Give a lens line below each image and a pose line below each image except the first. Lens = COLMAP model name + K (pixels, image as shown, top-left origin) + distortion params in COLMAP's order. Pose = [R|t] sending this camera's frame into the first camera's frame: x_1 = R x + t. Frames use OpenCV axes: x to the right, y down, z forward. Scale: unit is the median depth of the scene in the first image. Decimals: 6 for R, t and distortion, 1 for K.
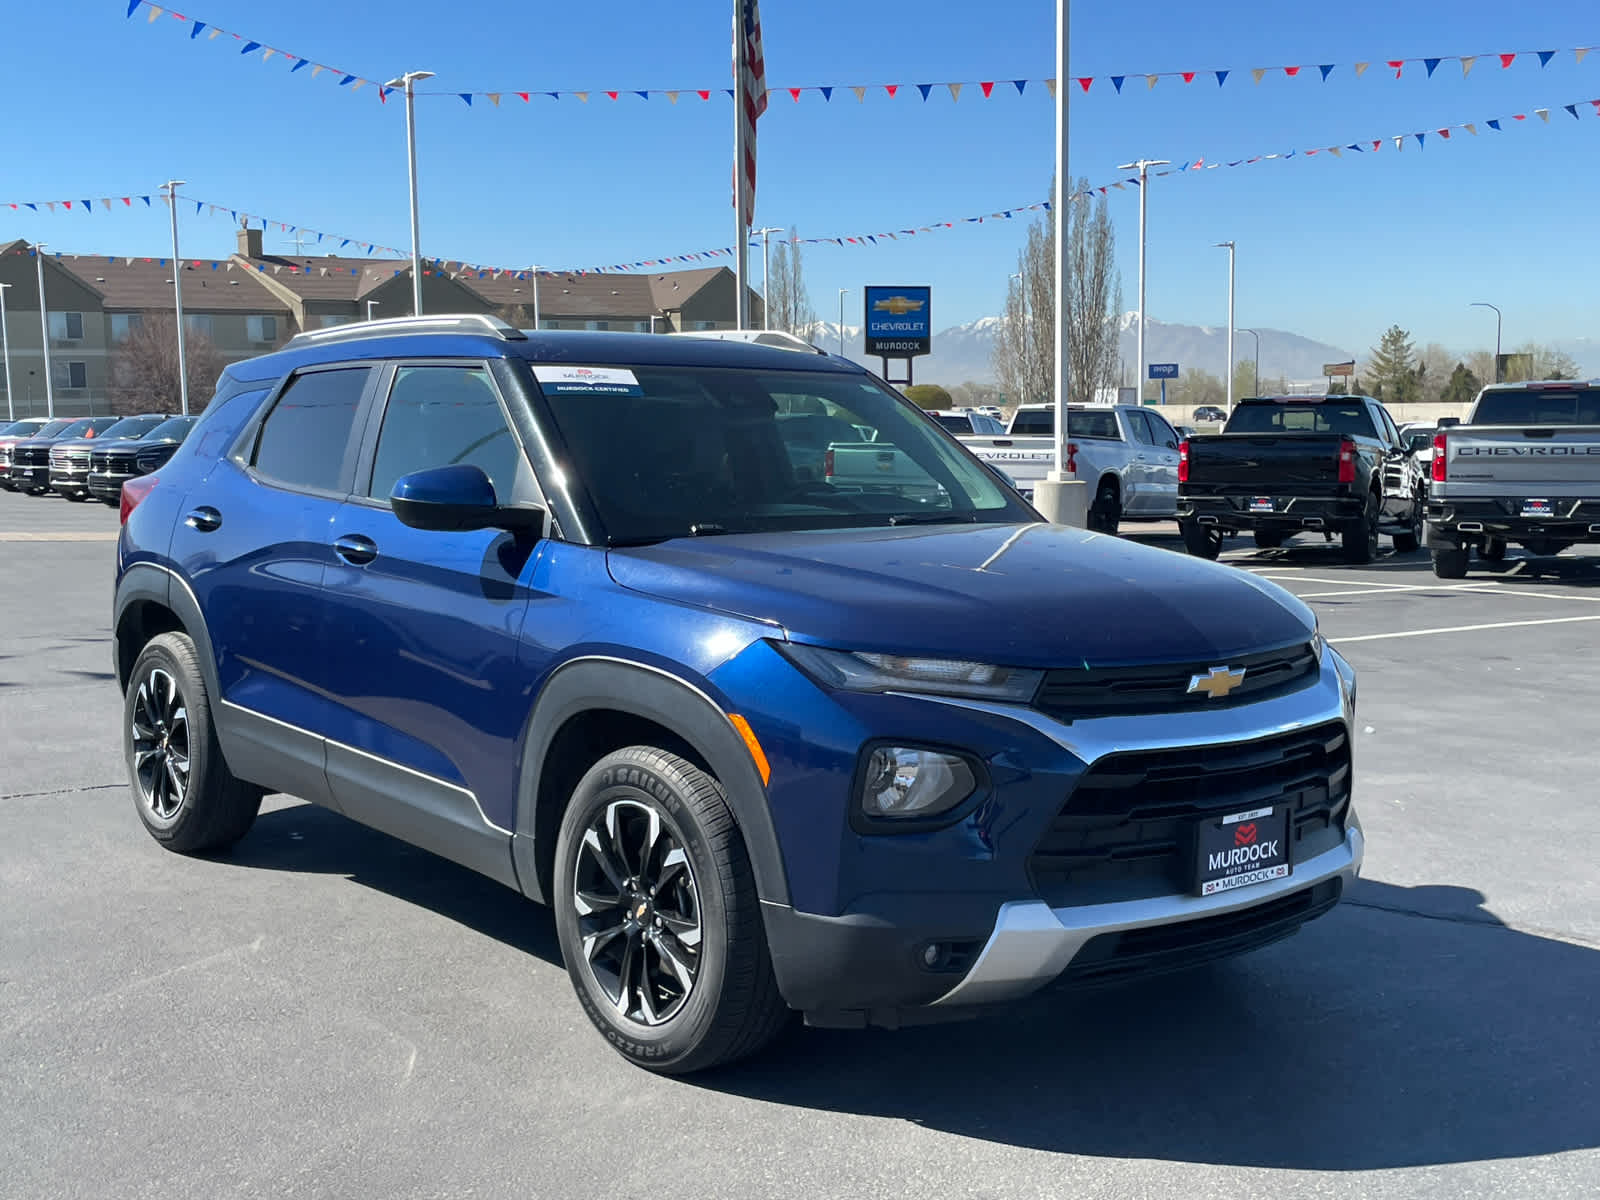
lens RADIAL K [[1843.9, 0, 803.9], [0, 1843.9, 586.9], [0, 0, 1]] dist [0.063234, 0.000000]
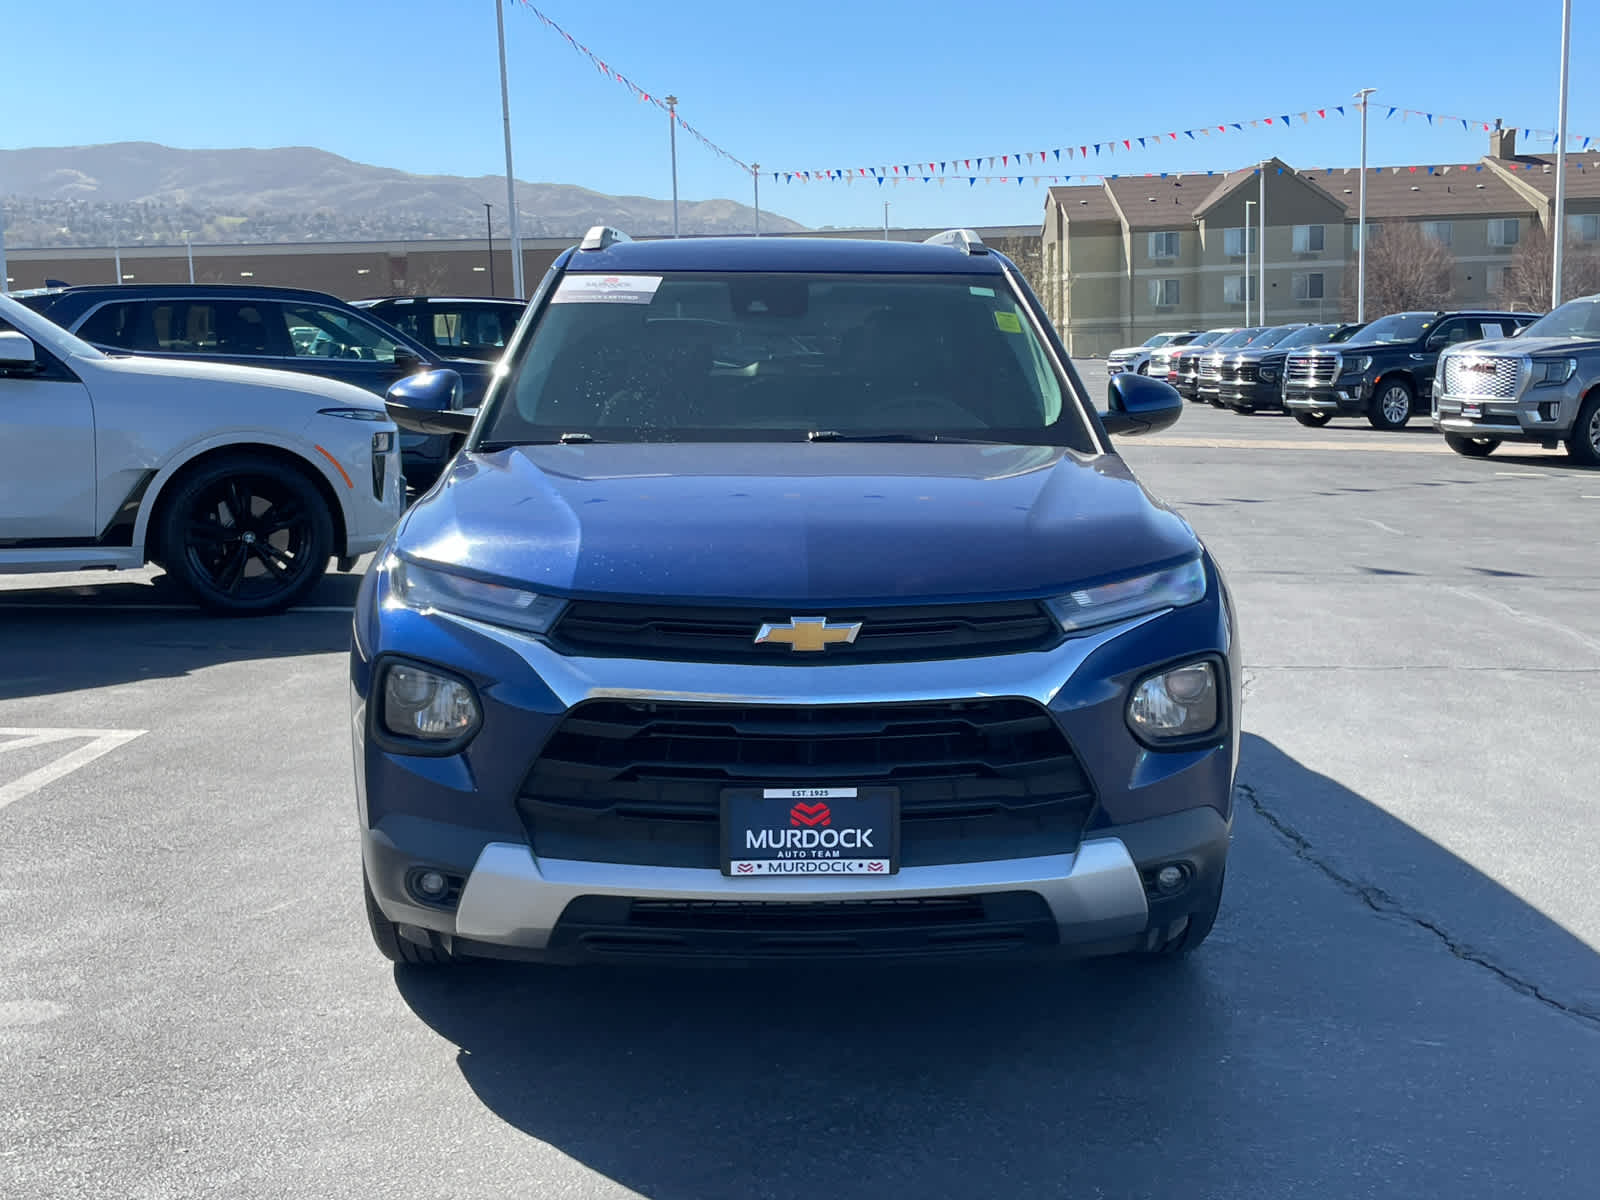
lens RADIAL K [[1843.9, 0, 818.3], [0, 1843.9, 571.8], [0, 0, 1]] dist [0.063234, 0.000000]
pose [[0.790725, 0.072812, -0.607826, 0.535397], [-0.048002, 0.997219, 0.057012, -0.018701], [0.610287, -0.015904, 0.792021, 0.238895]]
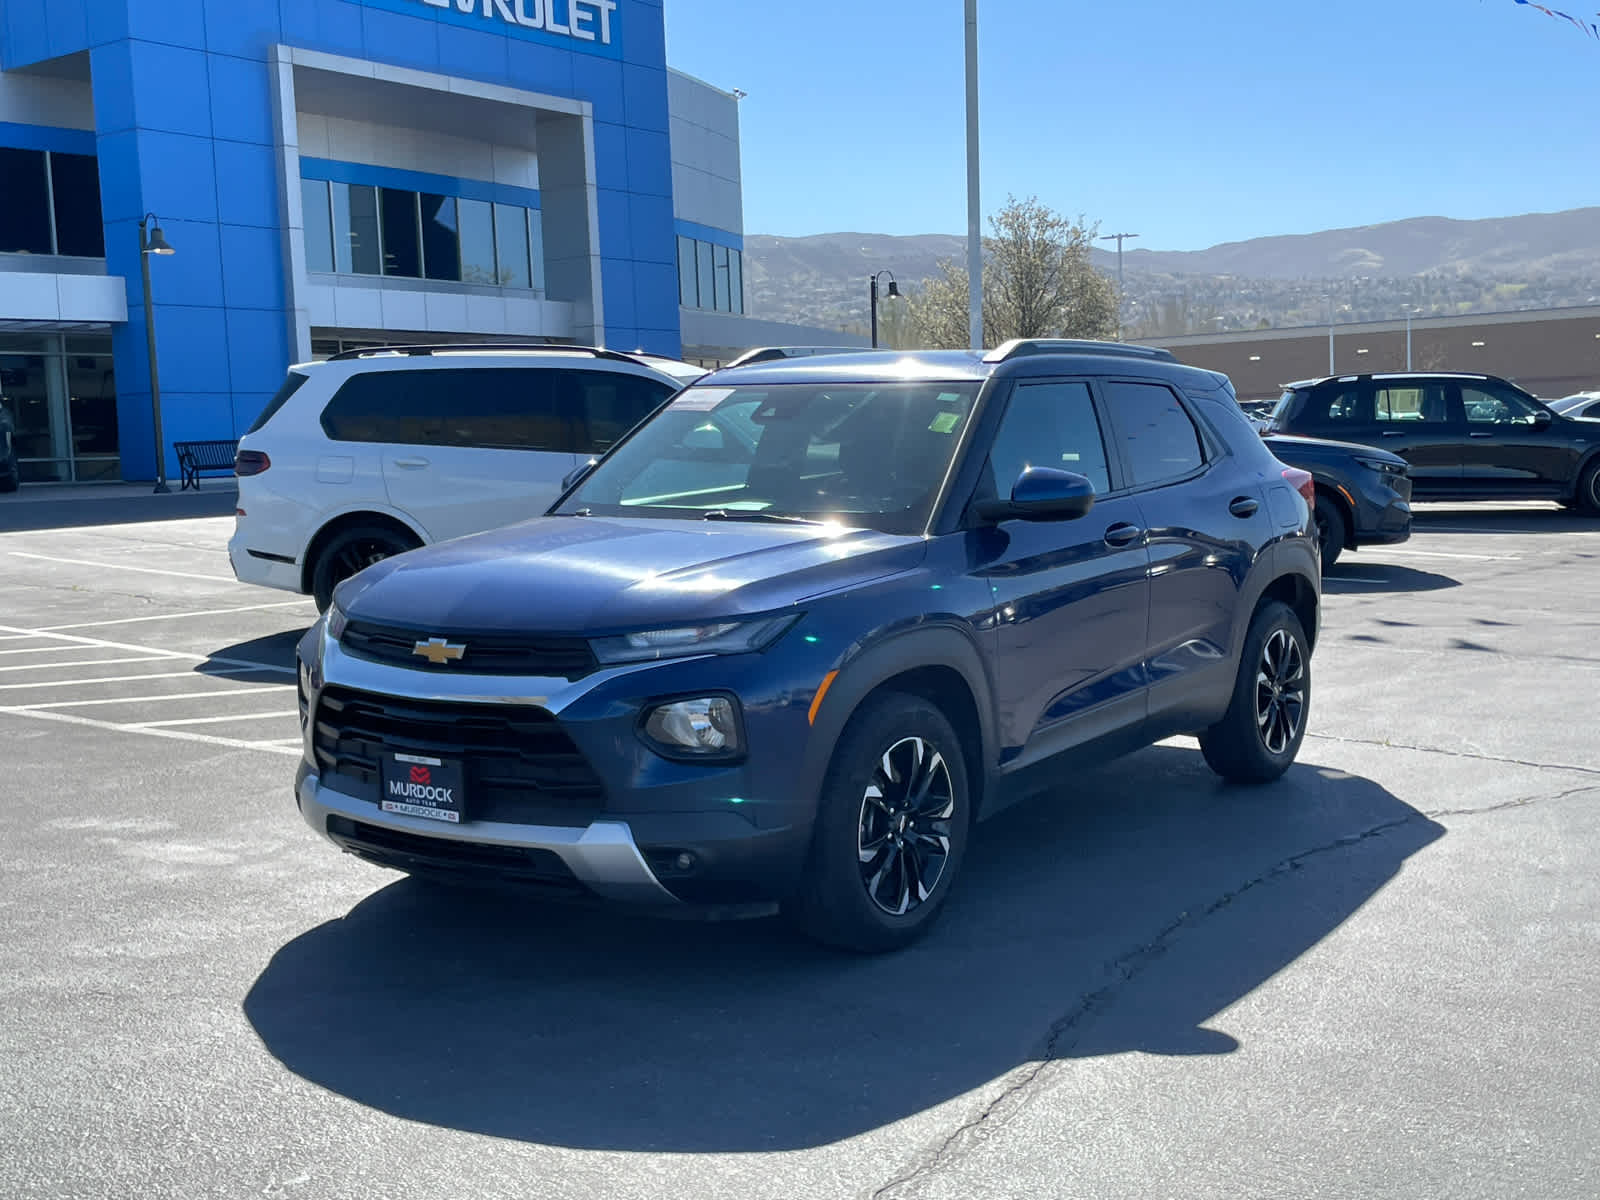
lens RADIAL K [[1843.9, 0, 808.2], [0, 1843.9, 604.8], [0, 0, 1]] dist [0.063234, 0.000000]
pose [[0.264648, 0.091105, -0.960032, 1.053303], [-0.068279, 0.994799, 0.075582, -0.063321], [0.961925, 0.045547, 0.269492, 0.653154]]
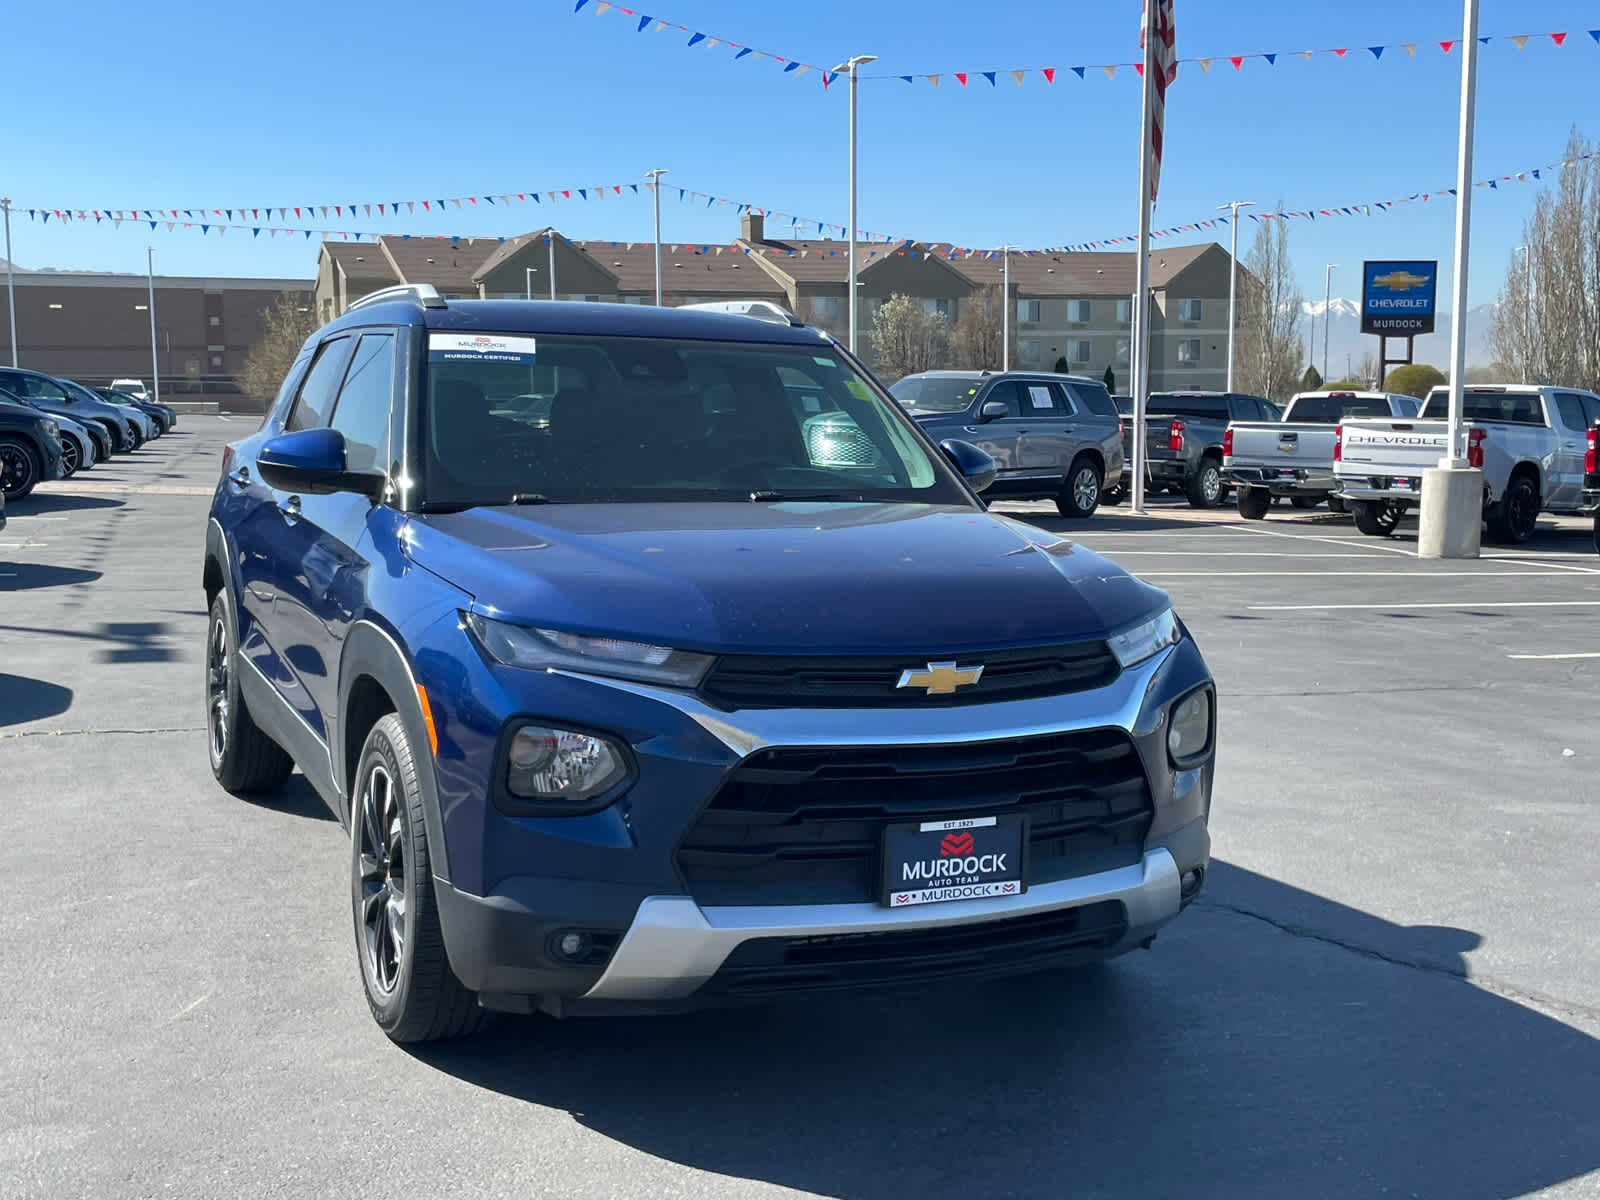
lens RADIAL K [[1843.9, 0, 815.5], [0, 1843.9, 572.3], [0, 0, 1]] dist [0.063234, 0.000000]
pose [[0.964973, 0.037843, -0.259607, 0.289250], [-0.037027, 0.999282, 0.008035, -0.004737], [0.259725, 0.001859, 0.965681, 0.067596]]
